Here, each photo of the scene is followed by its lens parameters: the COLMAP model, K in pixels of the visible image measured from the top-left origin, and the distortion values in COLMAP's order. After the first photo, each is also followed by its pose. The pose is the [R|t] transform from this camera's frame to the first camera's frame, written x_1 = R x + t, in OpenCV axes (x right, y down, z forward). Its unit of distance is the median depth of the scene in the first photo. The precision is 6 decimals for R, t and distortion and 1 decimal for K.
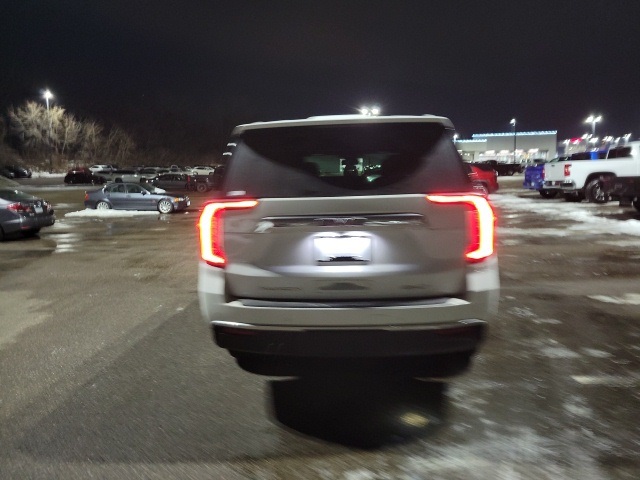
lens RADIAL K [[486.1, 0, 323.9], [0, 486.1, 238.3], [0, 0, 1]] dist [0.037741, -0.005107]
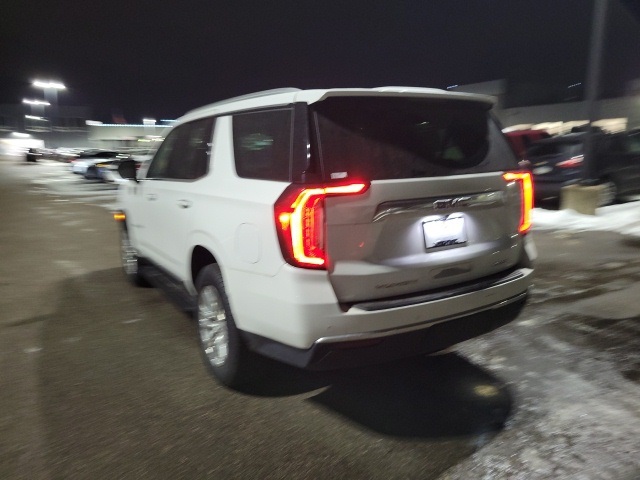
lens RADIAL K [[486.1, 0, 323.9], [0, 486.1, 238.3], [0, 0, 1]] dist [0.037741, -0.005107]
pose [[0.805868, -0.095178, 0.584395, -0.638618], [0.078827, 0.995456, 0.053425, -0.032312], [-0.586824, 0.003013, 0.809709, 0.342535]]
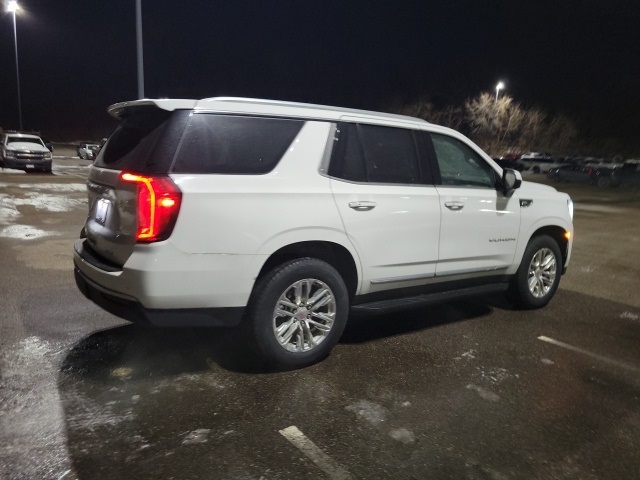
lens RADIAL K [[486.1, 0, 323.9], [0, 486.1, 238.3], [0, 0, 1]] dist [0.037741, -0.005107]
pose [[0.633524, 0.180757, -0.752313, 1.212654], [-0.163186, 0.981671, 0.098445, -0.112379], [0.756319, 0.060400, 0.651409, 0.570275]]
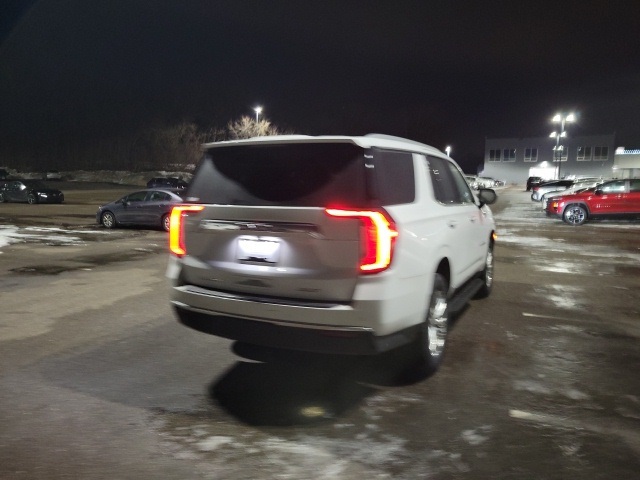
lens RADIAL K [[486.1, 0, 323.9], [0, 486.1, 238.3], [0, 0, 1]] dist [0.037741, -0.005107]
pose [[0.926590, 0.074429, -0.368635, 0.556378], [-0.080743, 0.996733, -0.001709, -0.017209], [0.367304, 0.031348, 0.929573, -0.023171]]
